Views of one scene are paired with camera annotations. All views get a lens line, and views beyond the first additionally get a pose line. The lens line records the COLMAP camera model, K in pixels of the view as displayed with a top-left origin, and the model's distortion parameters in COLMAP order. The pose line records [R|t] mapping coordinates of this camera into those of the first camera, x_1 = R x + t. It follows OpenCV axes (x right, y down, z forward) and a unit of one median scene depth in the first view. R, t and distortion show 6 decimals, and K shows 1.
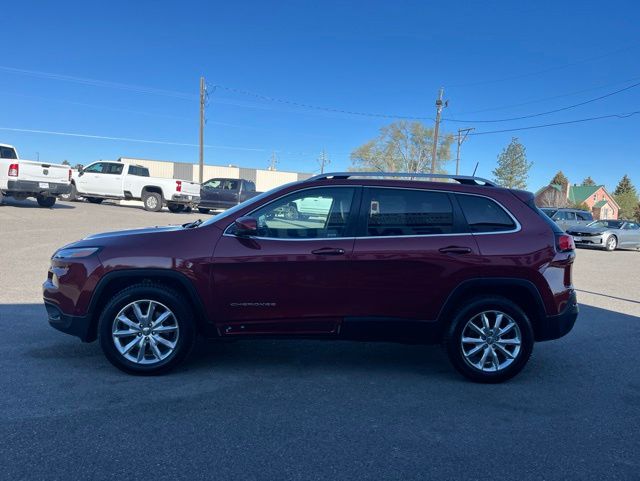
lens RADIAL K [[483.7, 0, 317.8], [0, 483.7, 238.5], [0, 0, 1]] dist [0.064085, -0.085079]
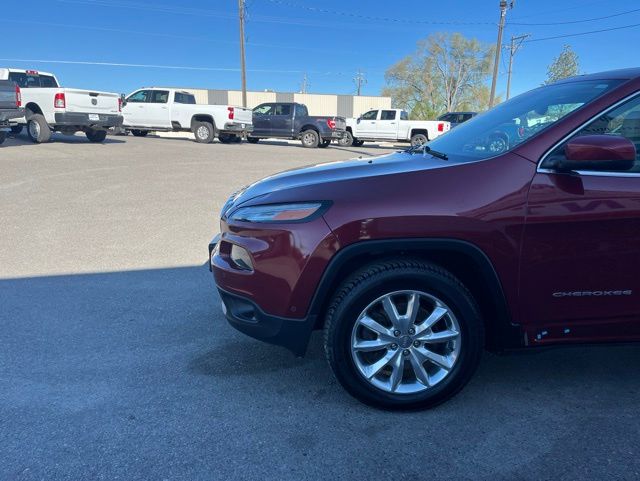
lens RADIAL K [[483.7, 0, 317.8], [0, 483.7, 238.5], [0, 0, 1]] dist [0.064085, -0.085079]
pose [[0.997833, -0.028325, -0.059387, -0.079069], [0.036787, 0.988506, 0.146639, -0.004203], [0.054551, -0.148506, 0.987406, 0.081769]]
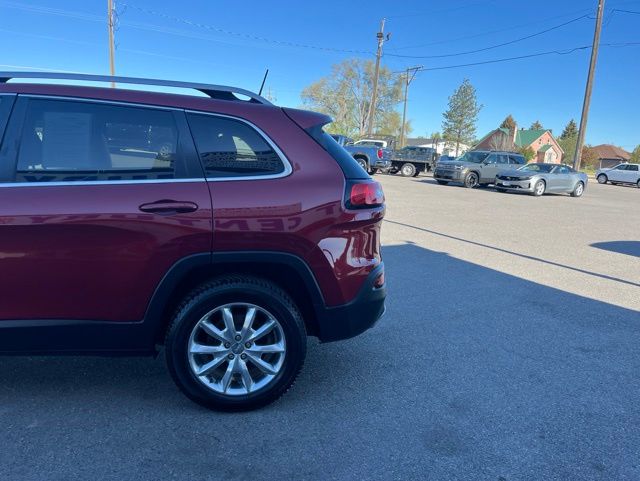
lens RADIAL K [[483.7, 0, 317.8], [0, 483.7, 238.5], [0, 0, 1]] dist [0.064085, -0.085079]
pose [[0.996127, -0.006283, 0.087699, 0.080025], [-0.003971, 0.993211, 0.116259, -0.001536], [-0.087834, -0.116157, 0.989340, 0.074982]]
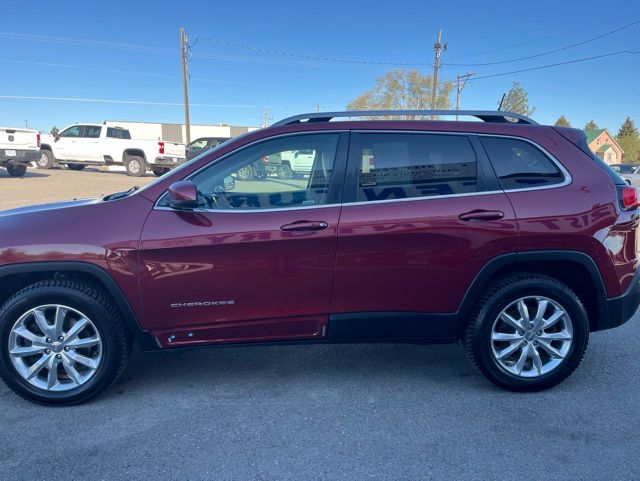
lens RADIAL K [[483.7, 0, 317.8], [0, 483.7, 238.5], [0, 0, 1]] dist [0.064085, -0.085079]
pose [[0.999066, -0.043145, -0.002297, 0.008171], [0.043181, 0.995283, 0.086876, -0.002934], [-0.001462, -0.086894, 0.996216, 0.055222]]
